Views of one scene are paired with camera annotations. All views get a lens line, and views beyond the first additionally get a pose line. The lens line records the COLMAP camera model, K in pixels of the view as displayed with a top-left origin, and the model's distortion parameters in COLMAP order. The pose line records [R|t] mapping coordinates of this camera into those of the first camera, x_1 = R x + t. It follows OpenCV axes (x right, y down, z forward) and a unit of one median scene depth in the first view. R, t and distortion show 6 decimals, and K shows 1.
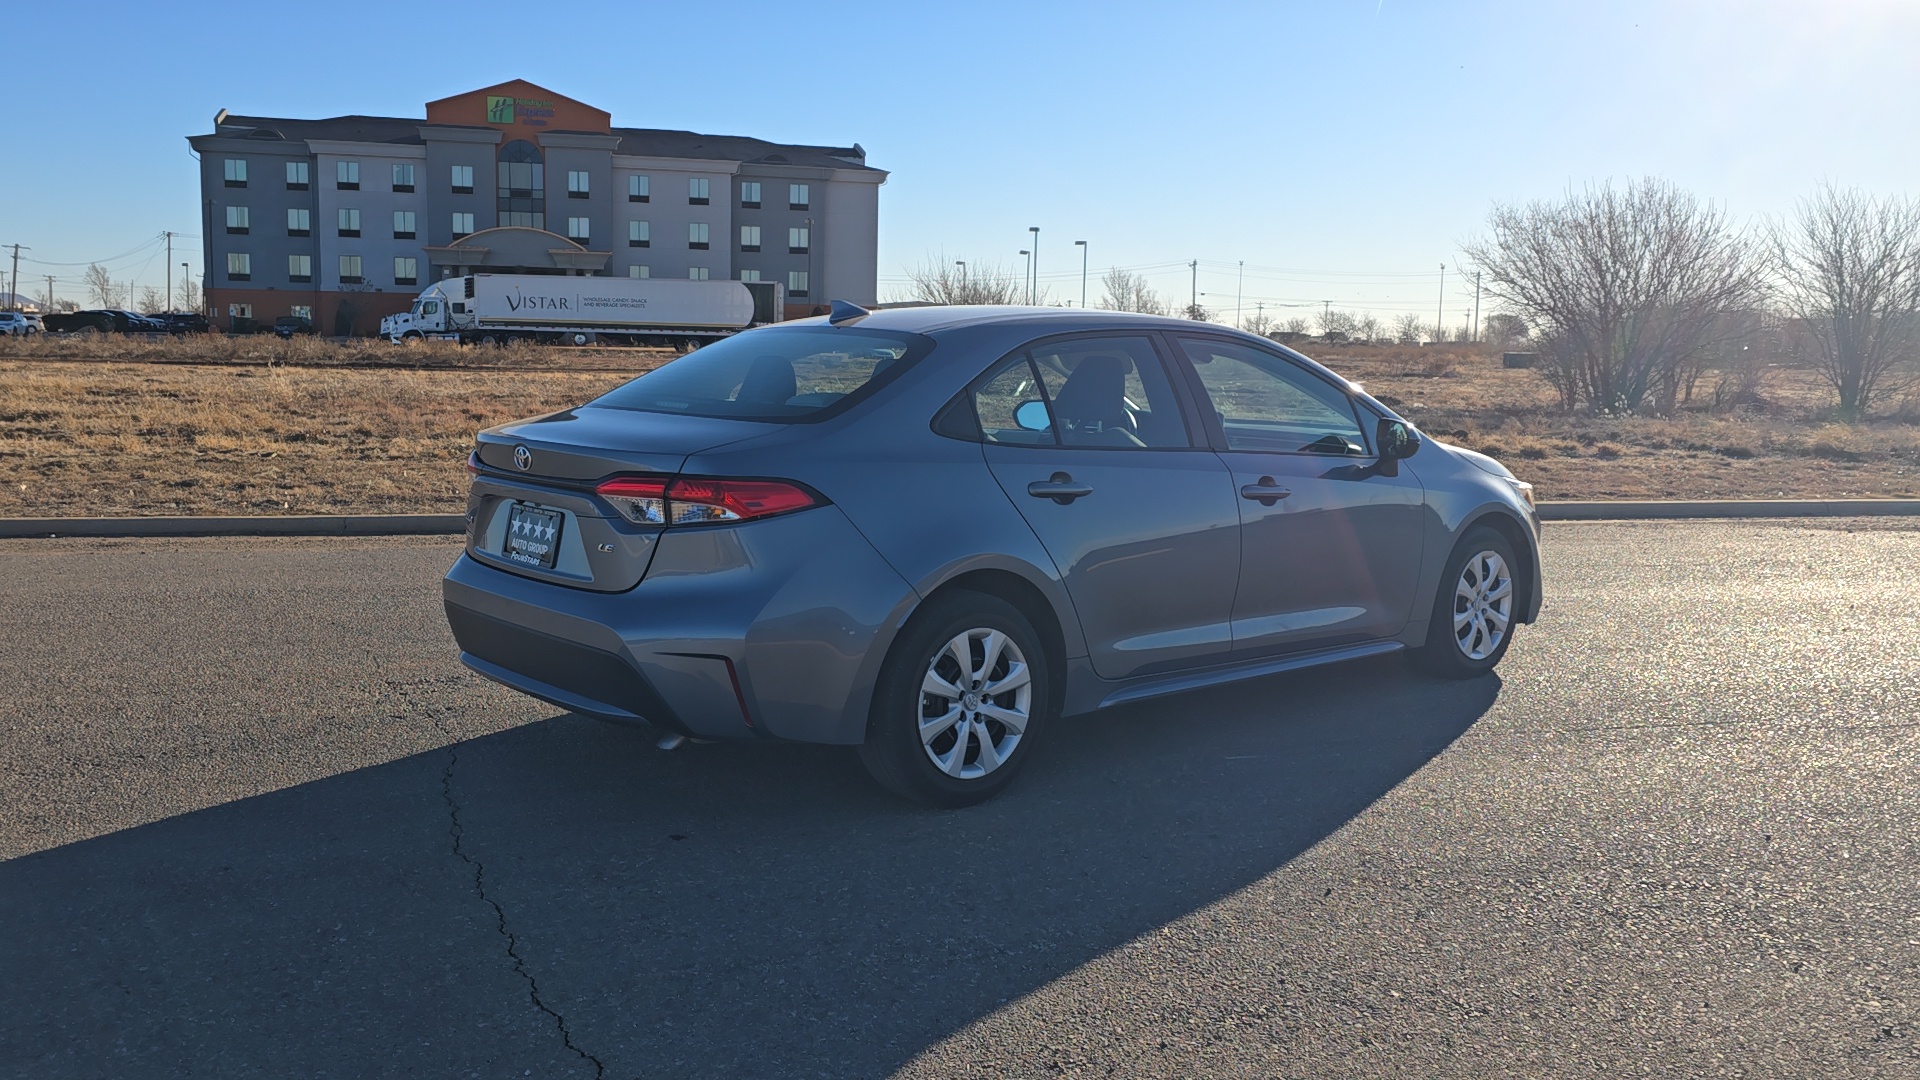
lens RADIAL K [[1595.9, 0, 944.7], [0, 1595.9, 543.6], [0, 0, 1]] dist [-0.003286, 0.013809]
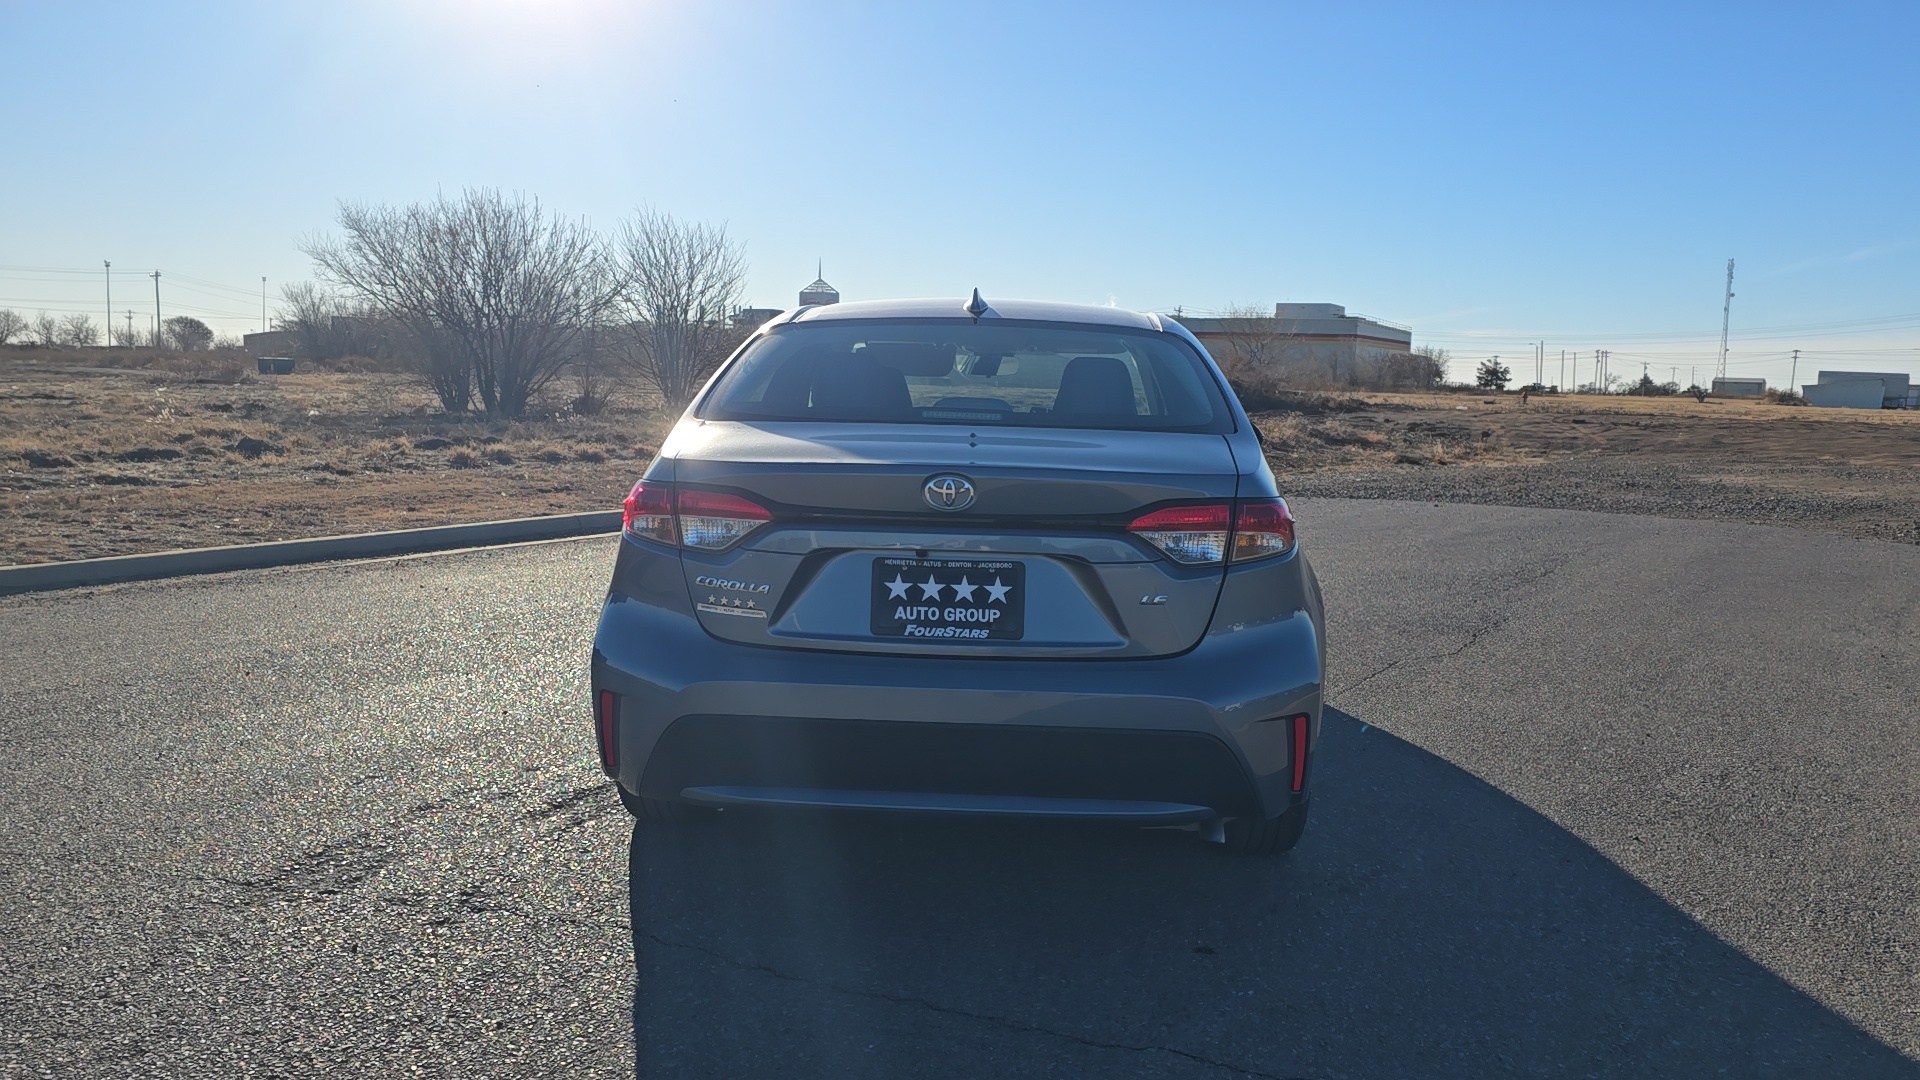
lens RADIAL K [[1595.9, 0, 958.9], [0, 1595.9, 544.5], [0, 0, 1]] dist [-0.003286, 0.013809]
pose [[0.691805, -0.078556, 0.717798, -0.817534], [0.080943, 0.996236, 0.031016, -0.054834], [-0.717533, 0.036644, 0.695560, 0.526368]]
